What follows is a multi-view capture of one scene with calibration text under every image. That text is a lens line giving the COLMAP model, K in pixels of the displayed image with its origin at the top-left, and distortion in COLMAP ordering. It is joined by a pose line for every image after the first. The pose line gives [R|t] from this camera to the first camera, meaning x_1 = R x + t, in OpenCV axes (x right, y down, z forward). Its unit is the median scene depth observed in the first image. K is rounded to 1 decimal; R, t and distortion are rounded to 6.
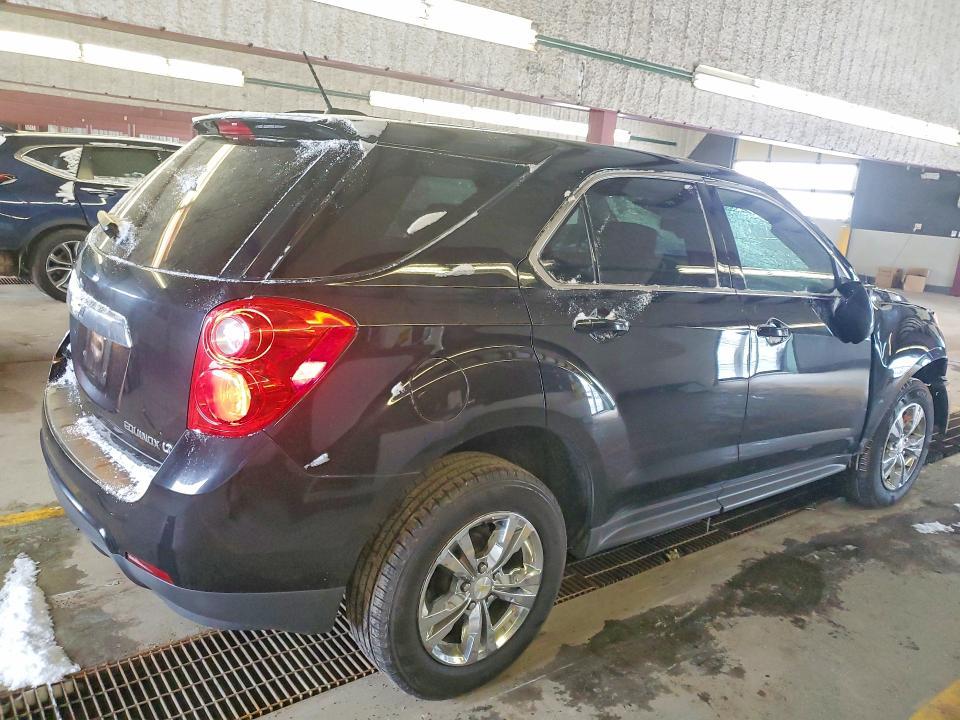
lens RADIAL K [[752.1, 0, 480.0], [0, 752.1, 360.0], [0, 0, 1]] dist [-0.000175, 0.000124]
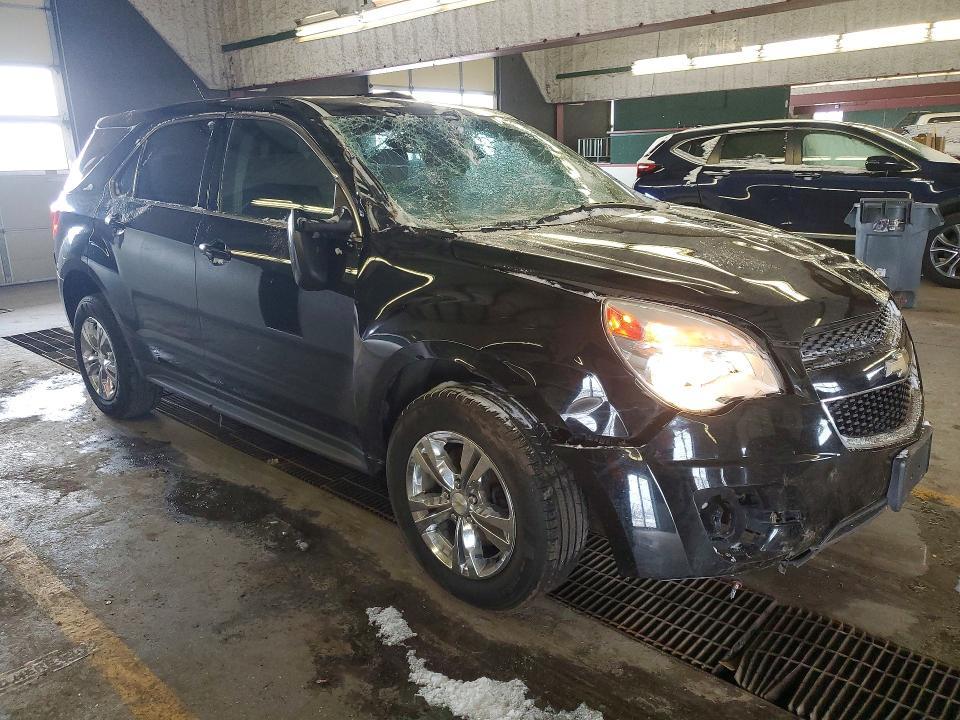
lens RADIAL K [[730.6, 0, 480.0], [0, 730.6, 360.0], [0, 0, 1]] dist [0.032754, 0.000642]
pose [[0.162636, 0.187350, -0.968736, 1.265009], [-0.178444, 0.971203, 0.157869, -0.119290], [0.970416, 0.147190, 0.191384, 0.985026]]
